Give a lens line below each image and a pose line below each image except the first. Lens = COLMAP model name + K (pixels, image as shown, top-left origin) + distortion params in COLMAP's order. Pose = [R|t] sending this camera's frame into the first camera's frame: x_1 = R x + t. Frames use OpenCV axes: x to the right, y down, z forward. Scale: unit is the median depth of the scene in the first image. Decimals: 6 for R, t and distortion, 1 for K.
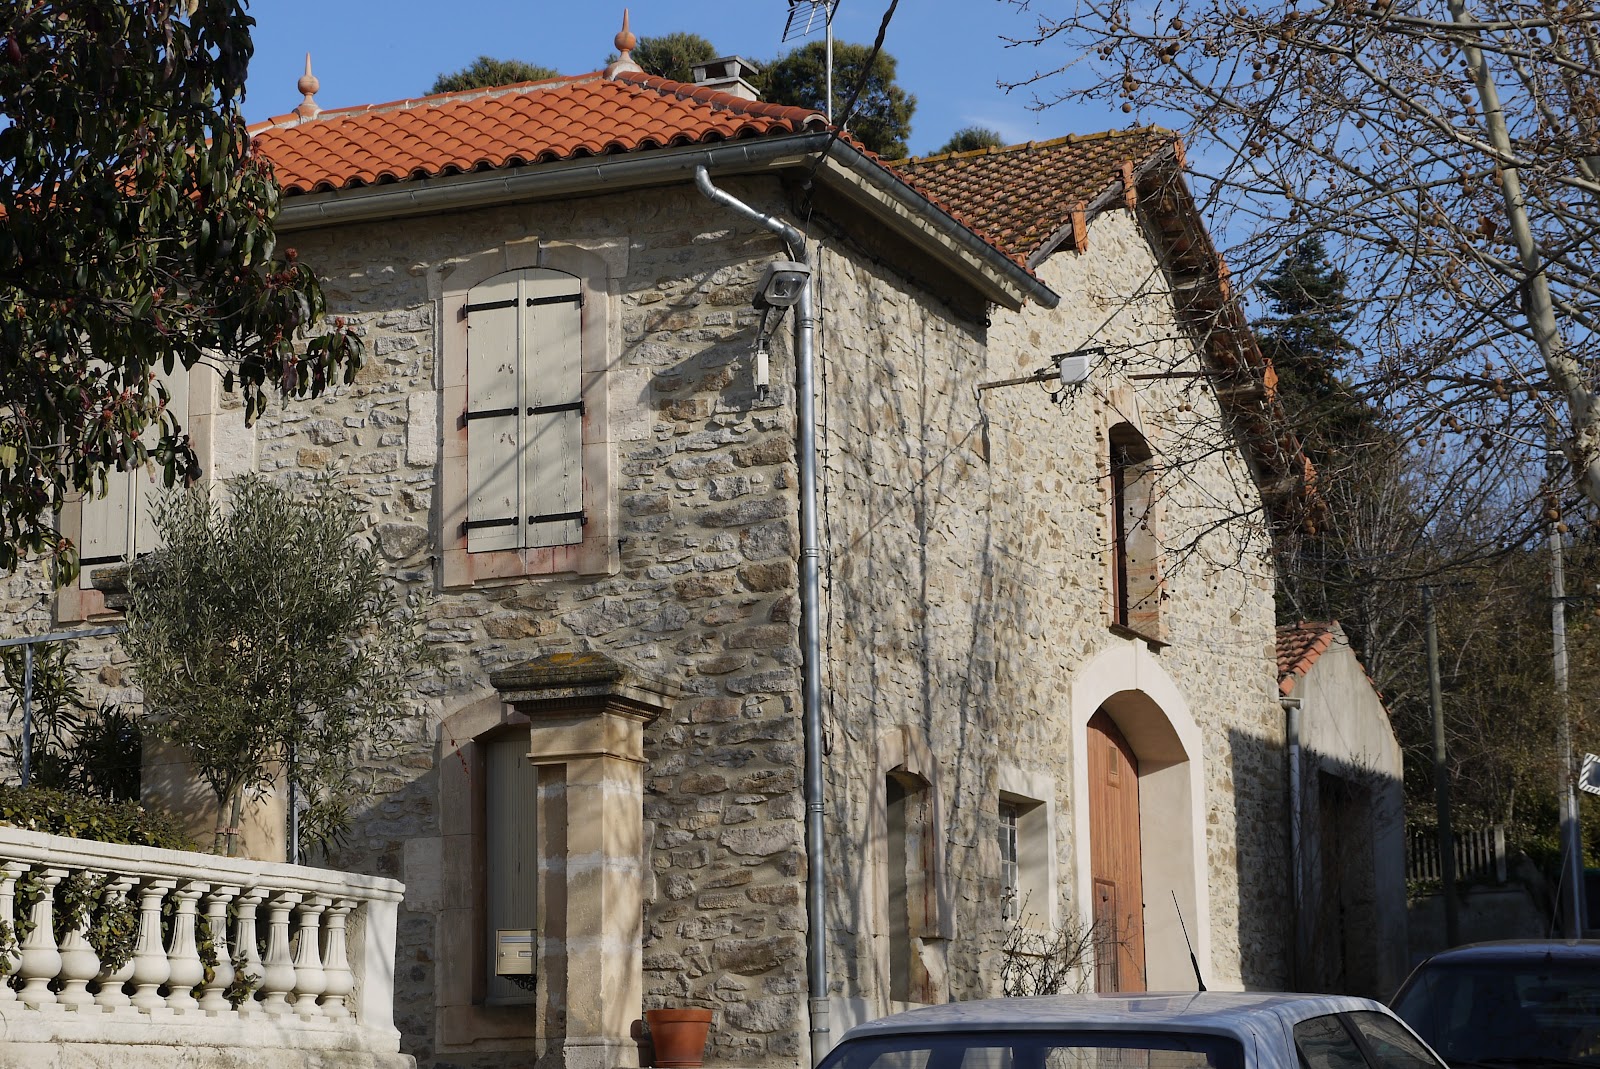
lens RADIAL K [[3201.1, 0, 798.8], [0, 3201.1, 535.8], [0, 0, 1]] dist [0.080552, 0.000000]
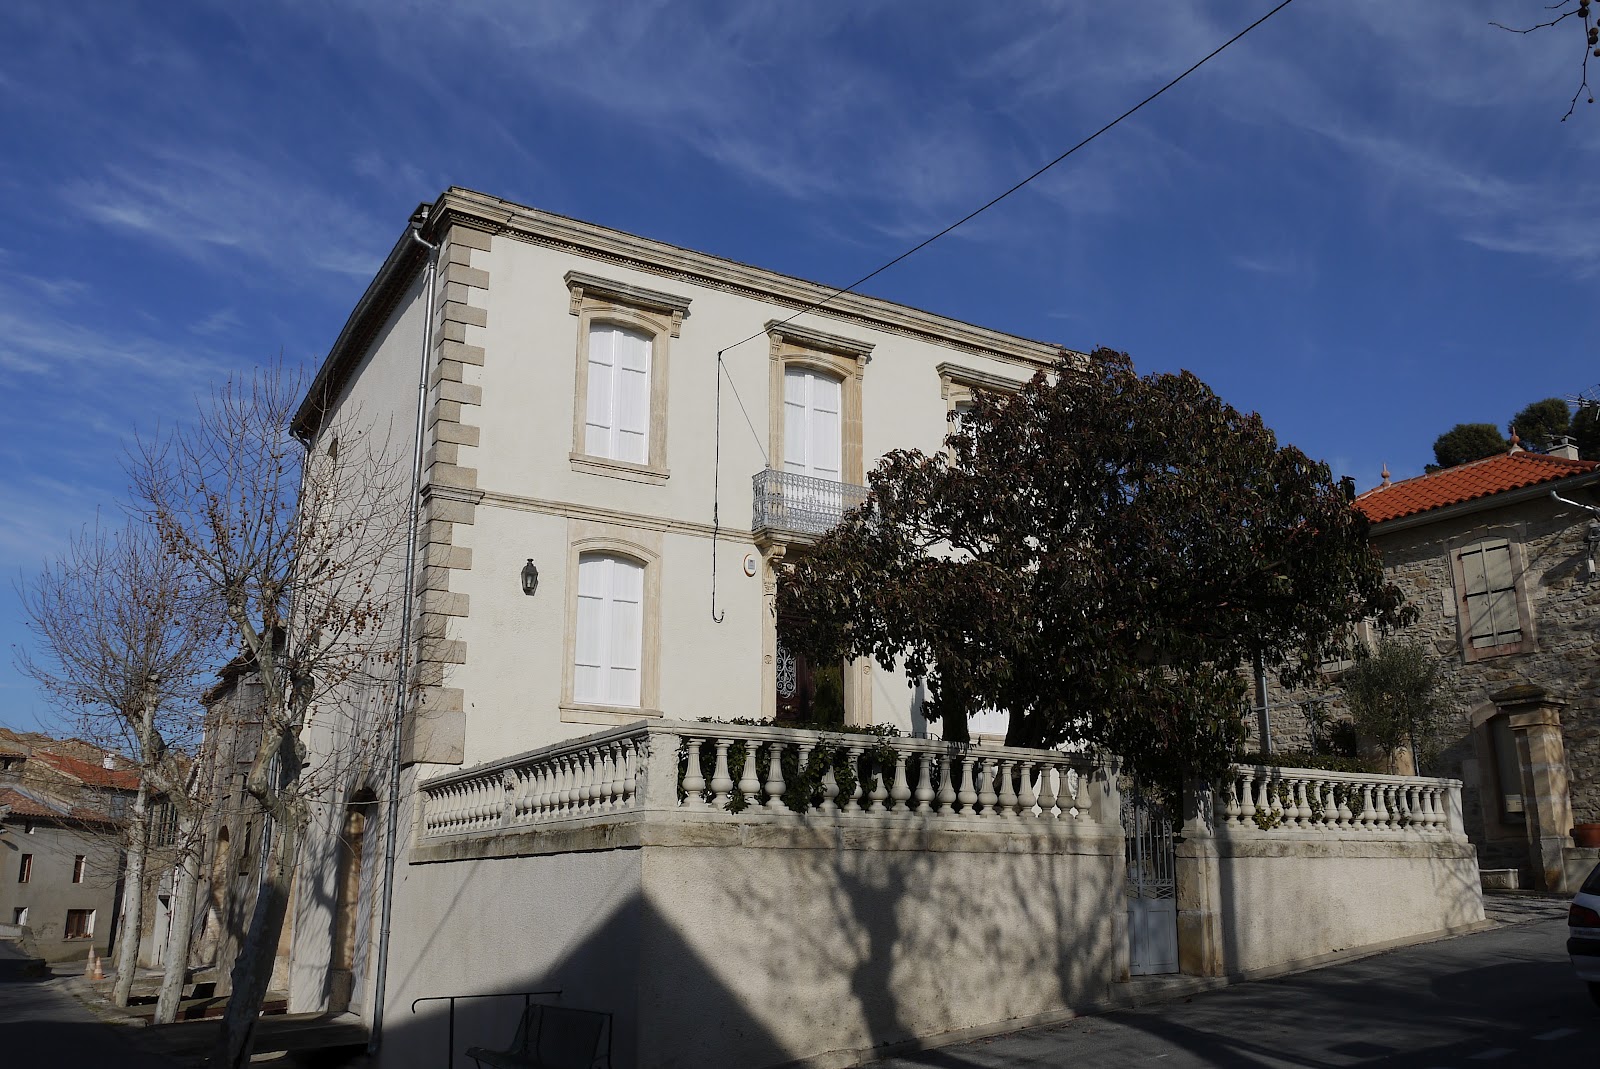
lens RADIAL K [[1343.4, 0, 802.2], [0, 1343.4, 542.2], [0, 0, 1]] dist [-0.016943, -0.011420]
pose [[0.834000, -0.127469, -0.536839, 0.036474], [0.094511, 0.991572, -0.088616, -0.036844], [0.543610, 0.023168, 0.839018, -0.214638]]
